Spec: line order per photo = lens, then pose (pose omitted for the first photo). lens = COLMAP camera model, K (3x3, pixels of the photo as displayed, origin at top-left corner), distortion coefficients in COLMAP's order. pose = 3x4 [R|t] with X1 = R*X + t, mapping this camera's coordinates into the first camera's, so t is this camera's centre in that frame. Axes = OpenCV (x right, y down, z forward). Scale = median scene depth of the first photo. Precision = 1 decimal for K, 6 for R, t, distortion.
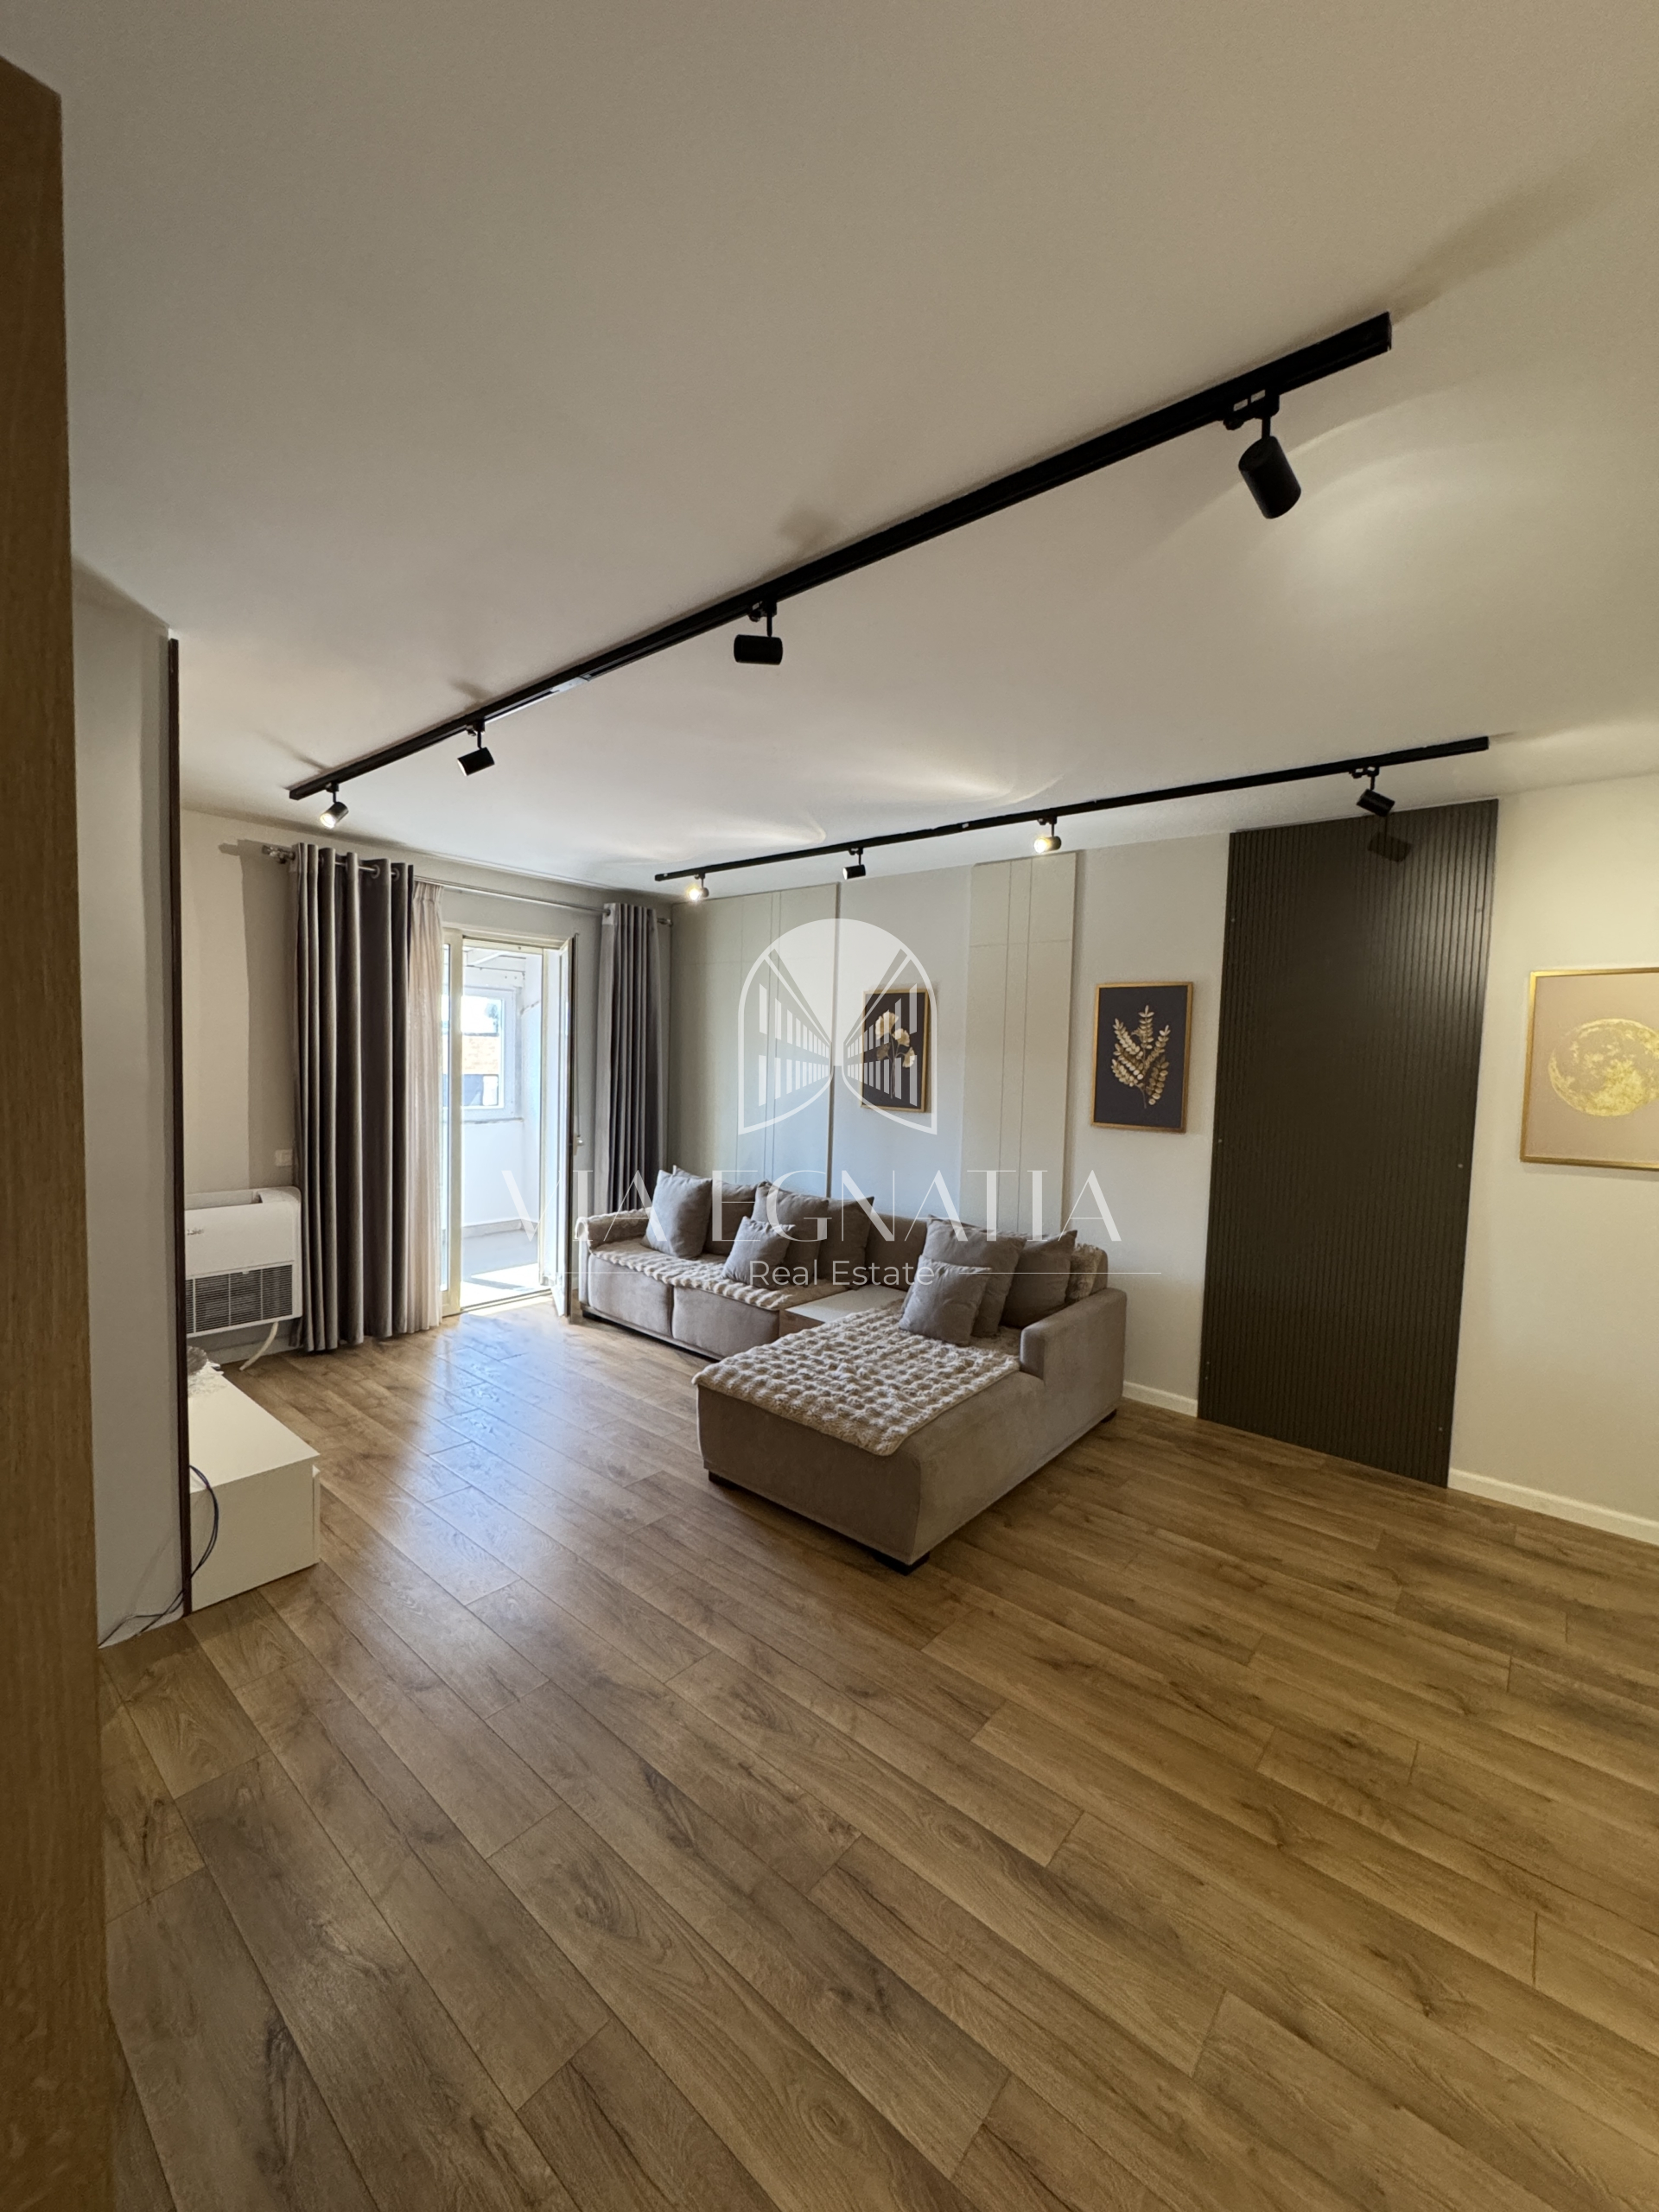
lens RADIAL K [[885.3, 0, 832.3], [0, 885.3, 1110.4], [0, 0, 1]] dist [-0.000482, -0.000028]
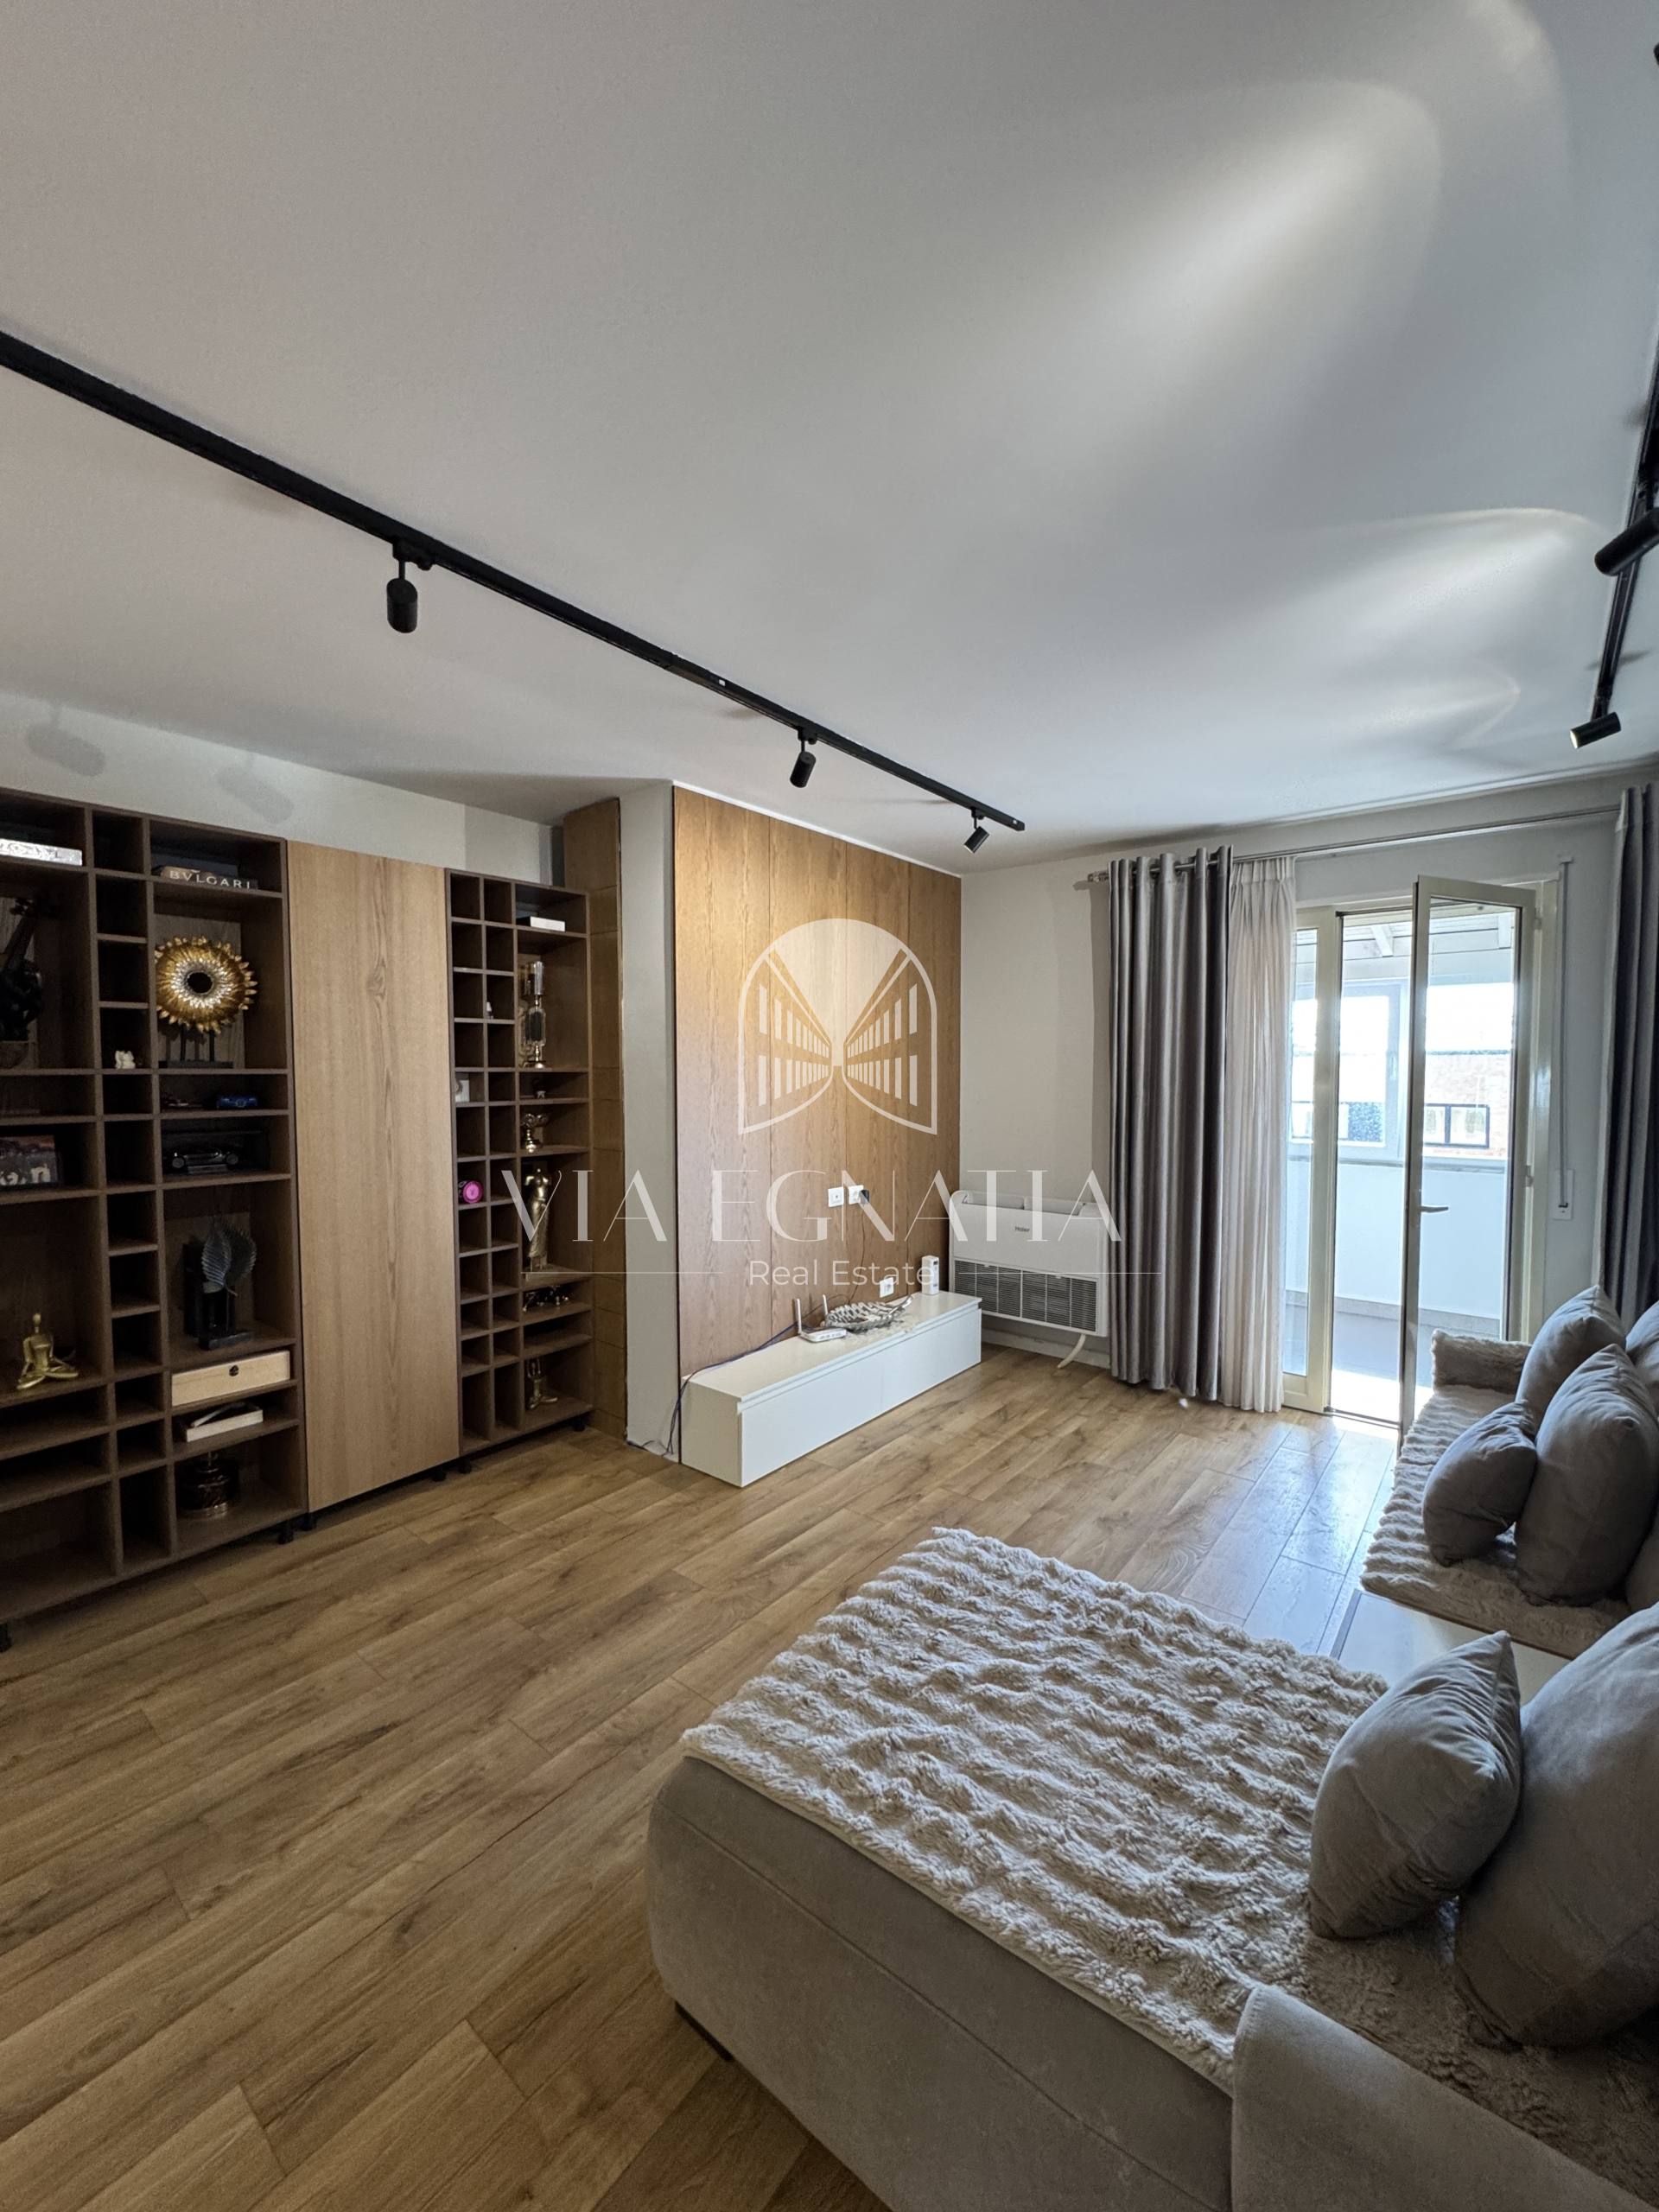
lens RADIAL K [[885.3, 0, 832.3], [0, 885.3, 1110.4], [0, 0, 1]] dist [-0.000482, -0.000028]
pose [[0.011980, 0.016684, -0.999789, 0.421337], [-0.060155, 0.998062, 0.015934, -0.019944], [0.998117, 0.059952, 0.012961, 0.730322]]
